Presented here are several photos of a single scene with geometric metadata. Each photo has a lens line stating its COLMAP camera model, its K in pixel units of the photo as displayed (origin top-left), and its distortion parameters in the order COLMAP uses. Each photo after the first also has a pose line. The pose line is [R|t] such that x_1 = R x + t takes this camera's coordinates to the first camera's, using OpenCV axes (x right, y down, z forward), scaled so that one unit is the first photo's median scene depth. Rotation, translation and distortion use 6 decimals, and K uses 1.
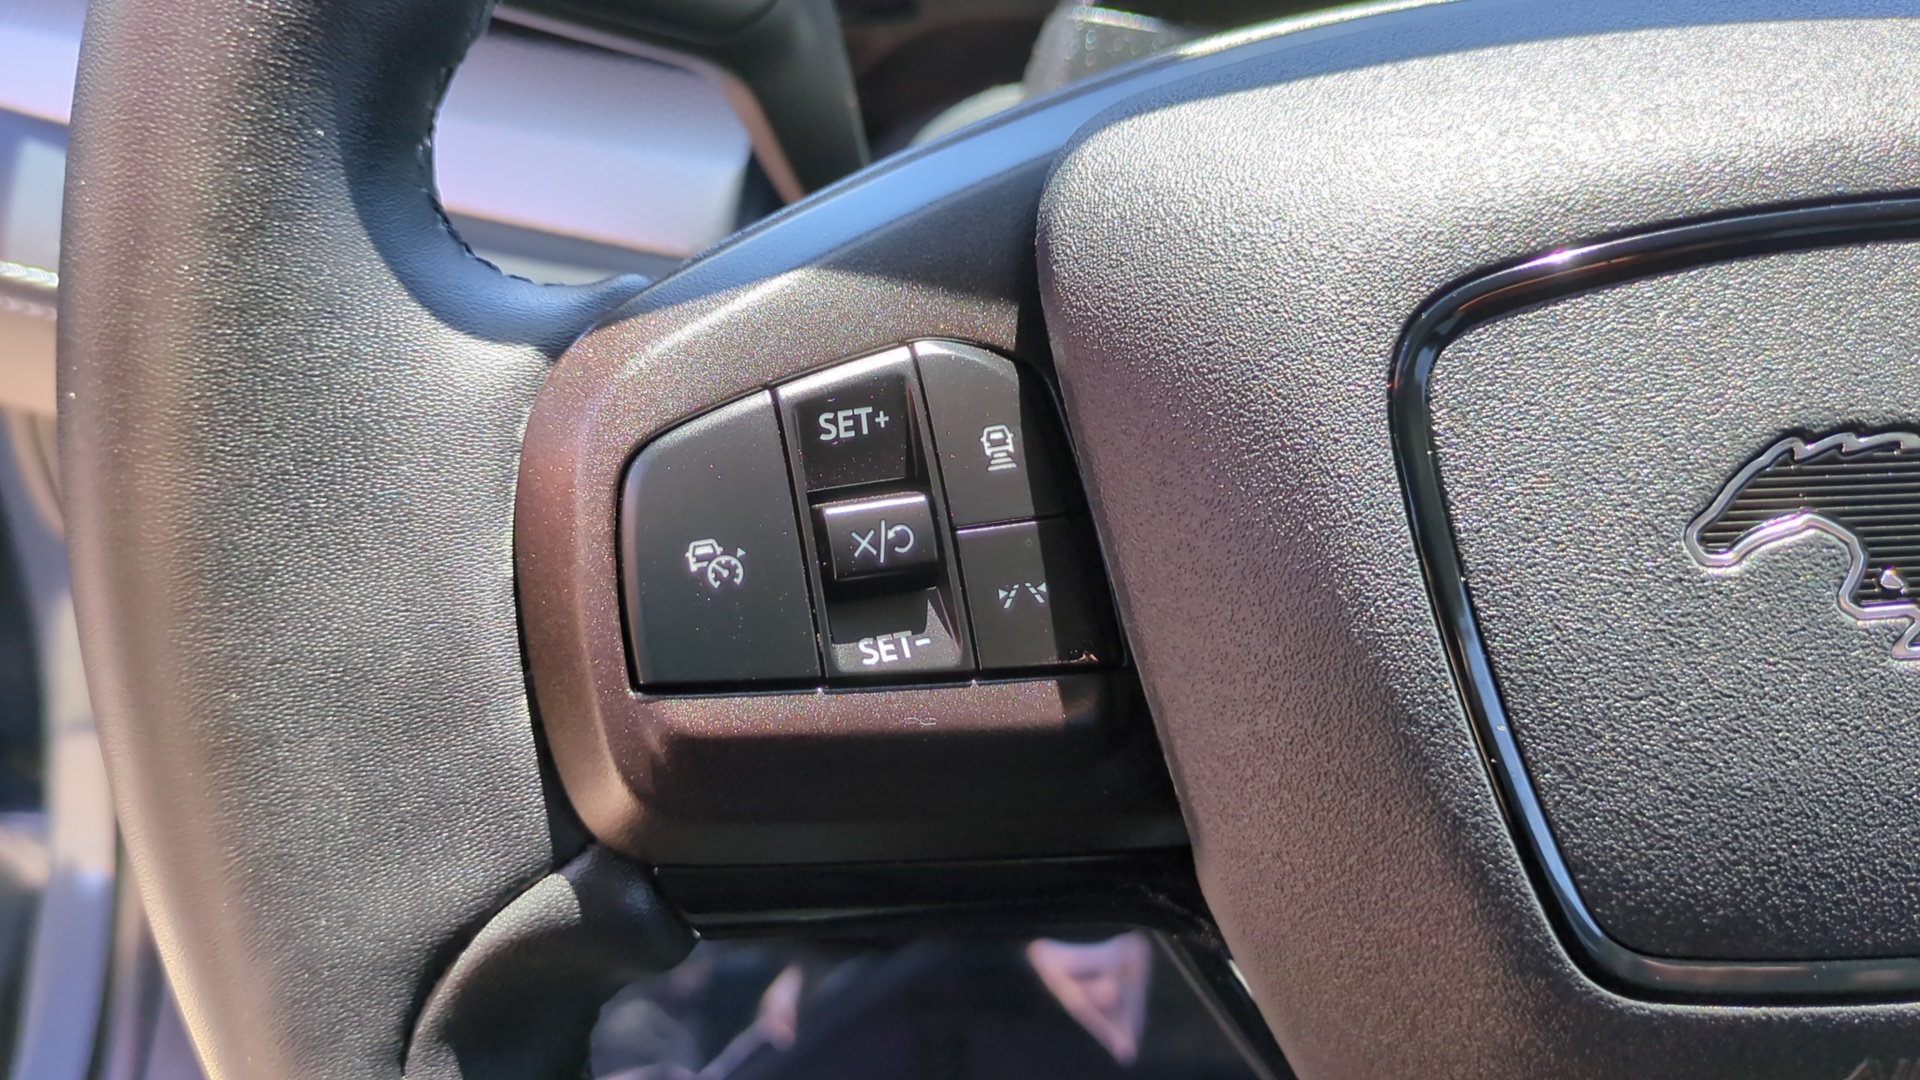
lens RADIAL K [[1647.3, 0, 974.2], [0, 1647.3, 539.0], [0, 0, 1]] dist [0.021318, -0.011242]
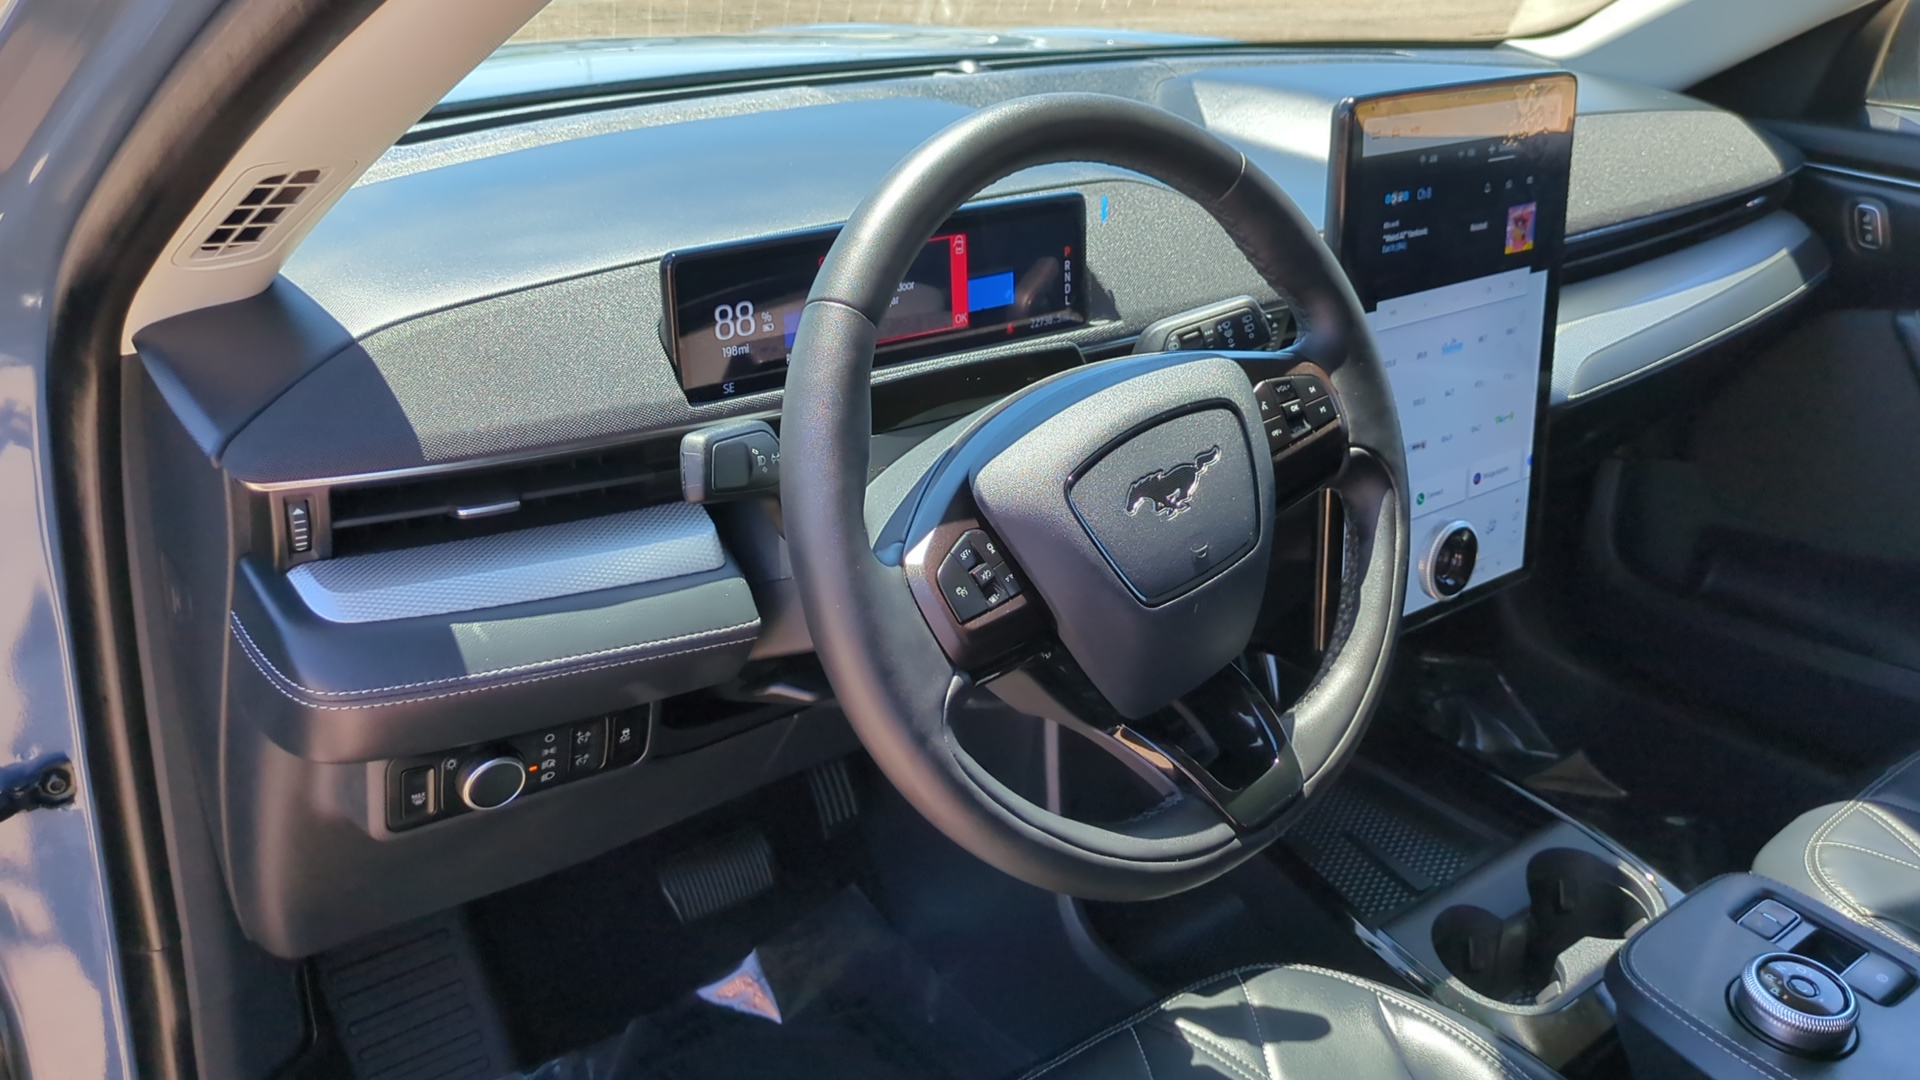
lens RADIAL K [[1574.7, 0, 966.1], [0, 1574.7, 554.4], [0, 0, 1]] dist [0.013178, -0.001768]
pose [[0.790643, -0.352033, 0.500956, -2.133987], [0.408584, 0.912714, -0.003470, -0.055514], [-0.456008, 0.207426, 0.865466, -2.552347]]
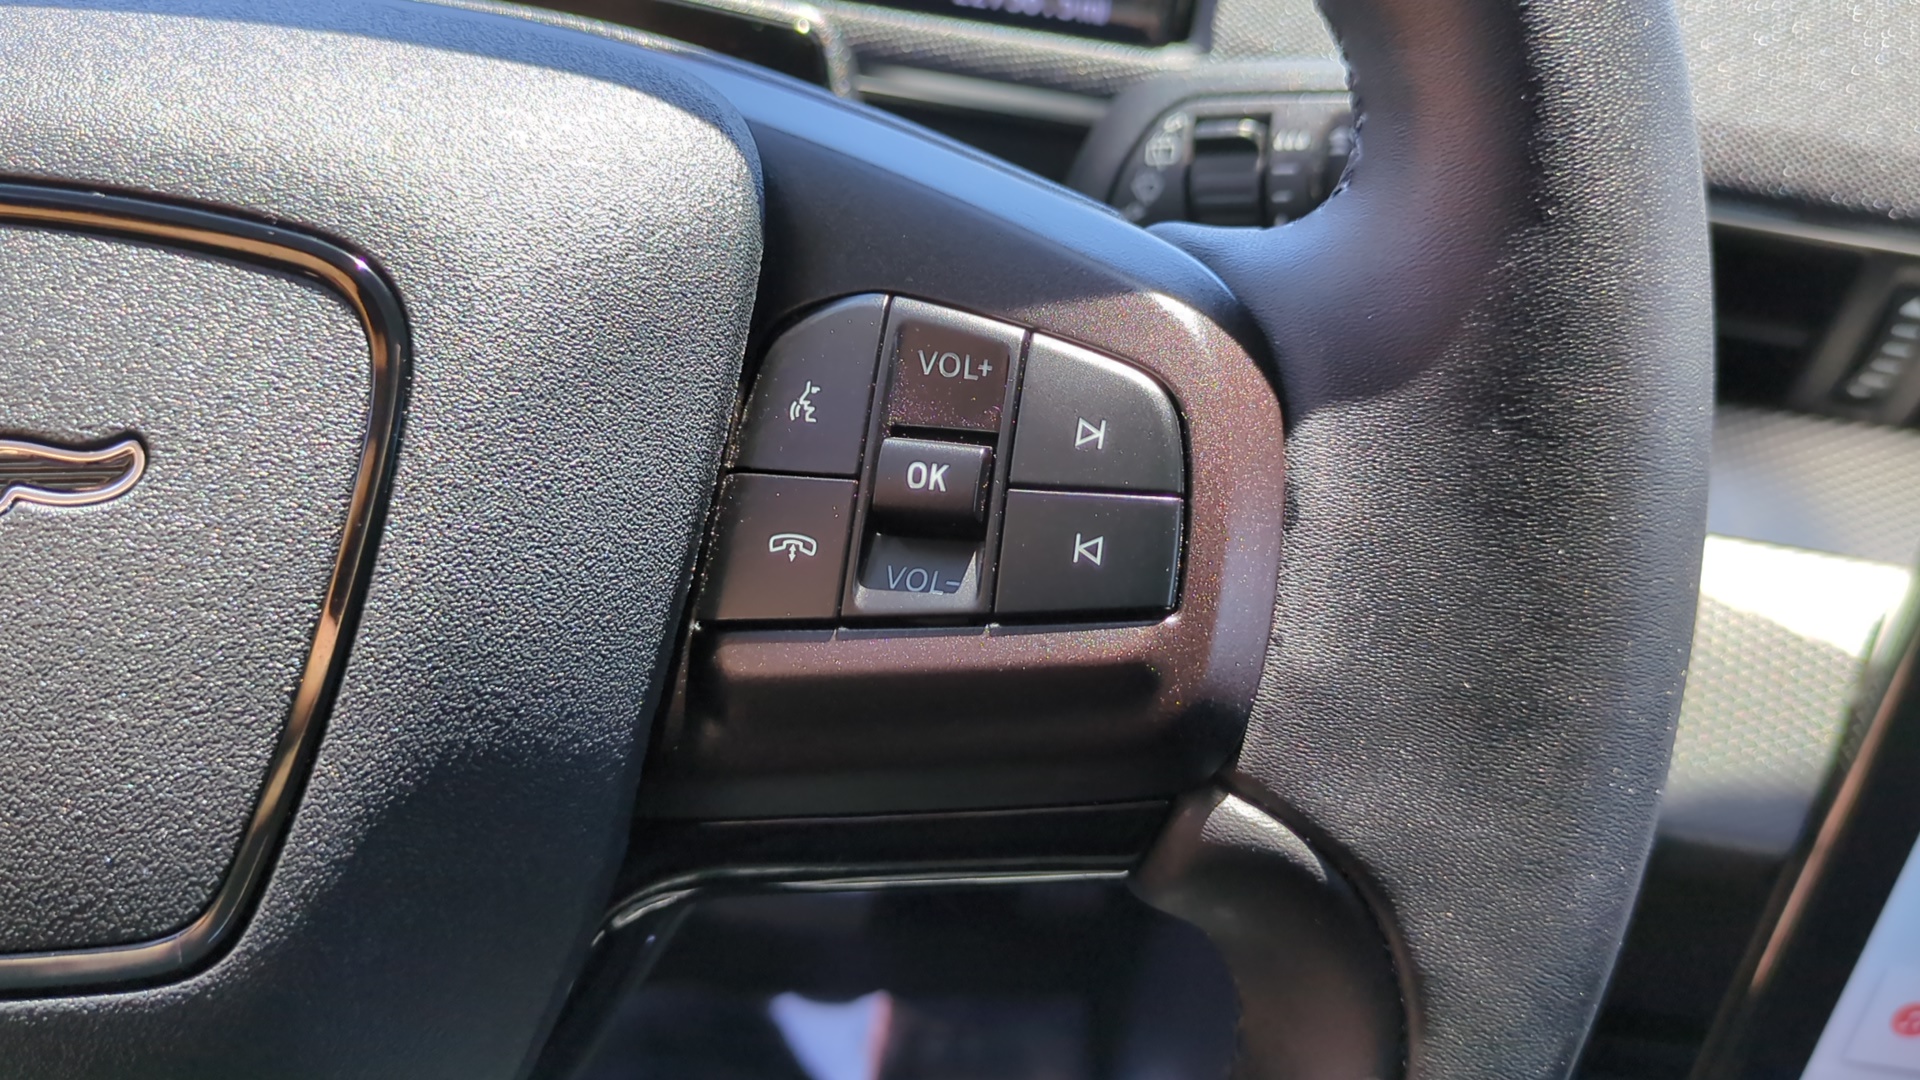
lens RADIAL K [[1647.3, 0, 974.2], [0, 1647.3, 539.0], [0, 0, 1]] dist [0.021318, -0.011242]
pose [[0.997179, 0.049683, -0.056259, 1.340538], [-0.051518, 0.998170, -0.031649, -0.002118], [0.054584, 0.034458, 0.997914, 0.105328]]
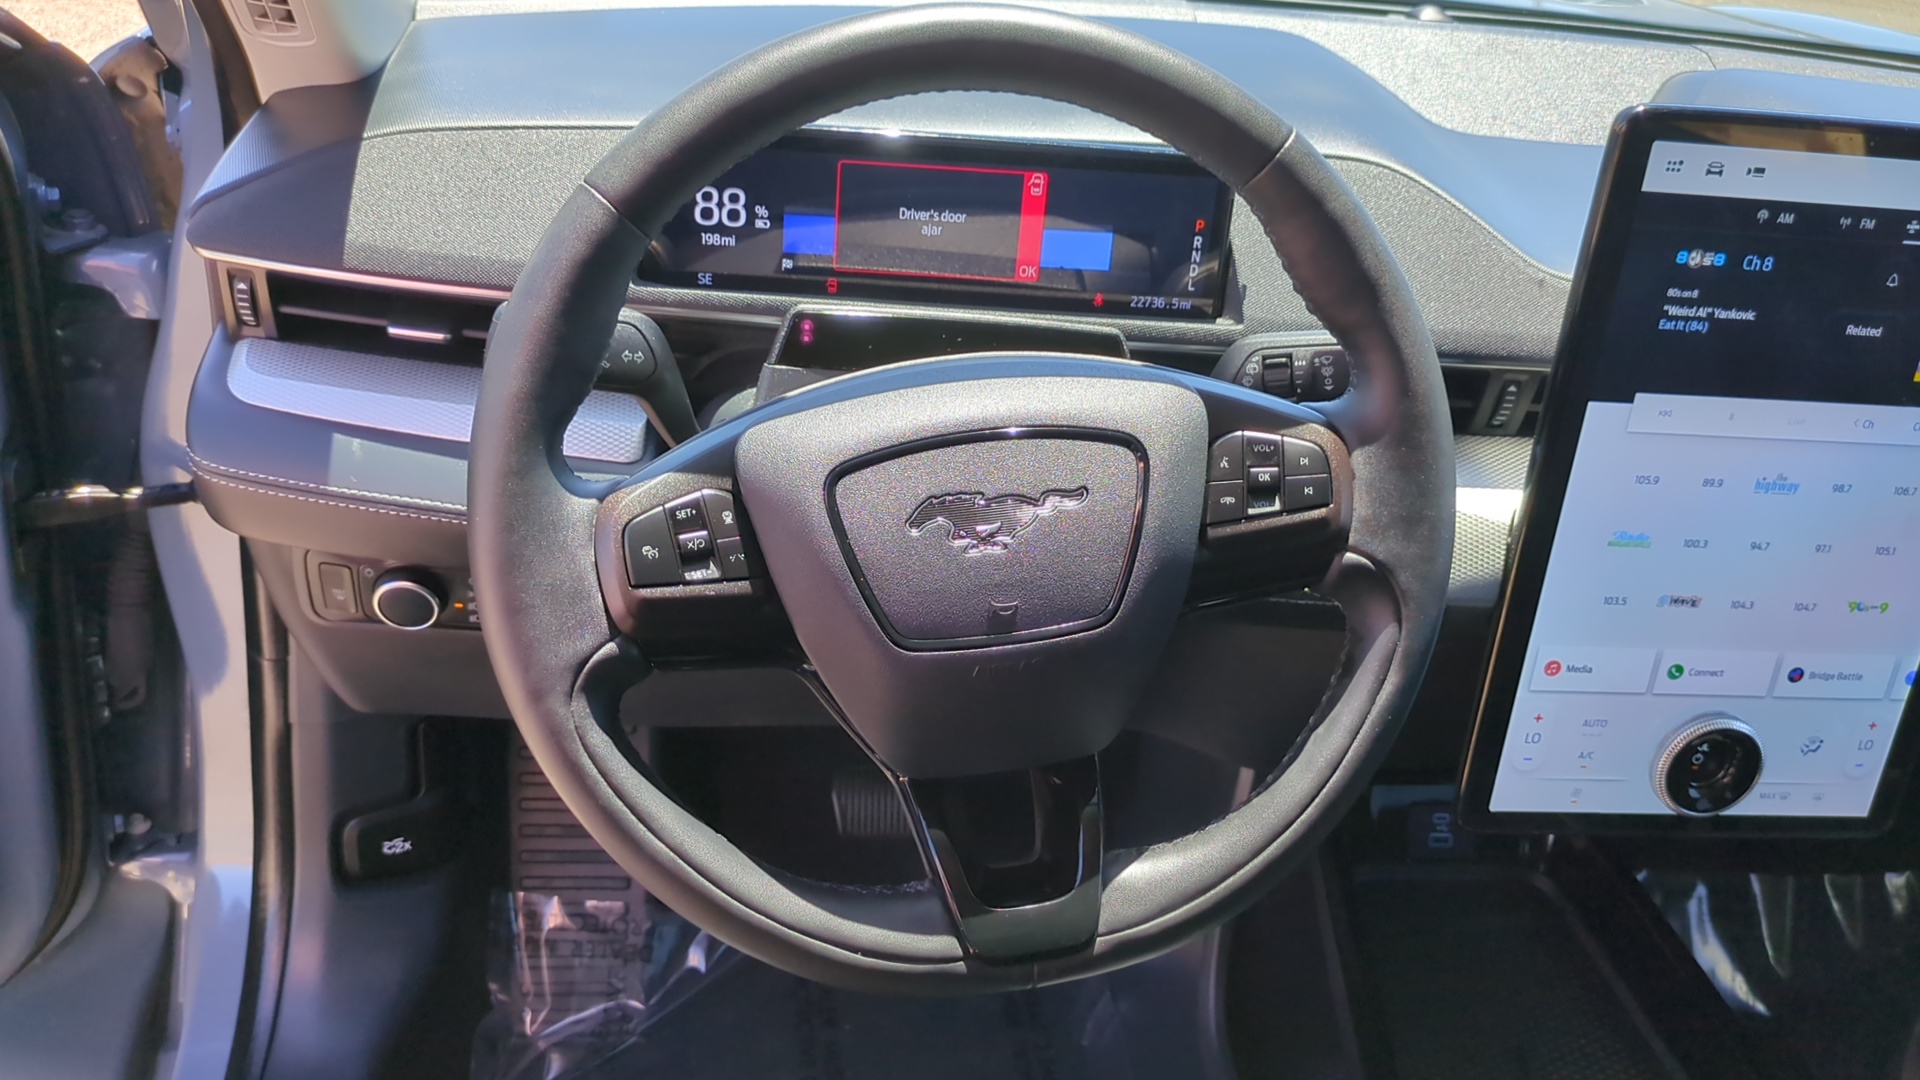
lens RADIAL K [[1574.7, 0, 966.1], [0, 1574.7, 554.4], [0, 0, 1]] dist [0.013178, -0.001768]
pose [[0.995341, -0.073533, 0.062361, 0.321095], [0.078494, 0.993598, -0.081249, 0.353751], [-0.055987, 0.085765, 0.994741, -2.505998]]
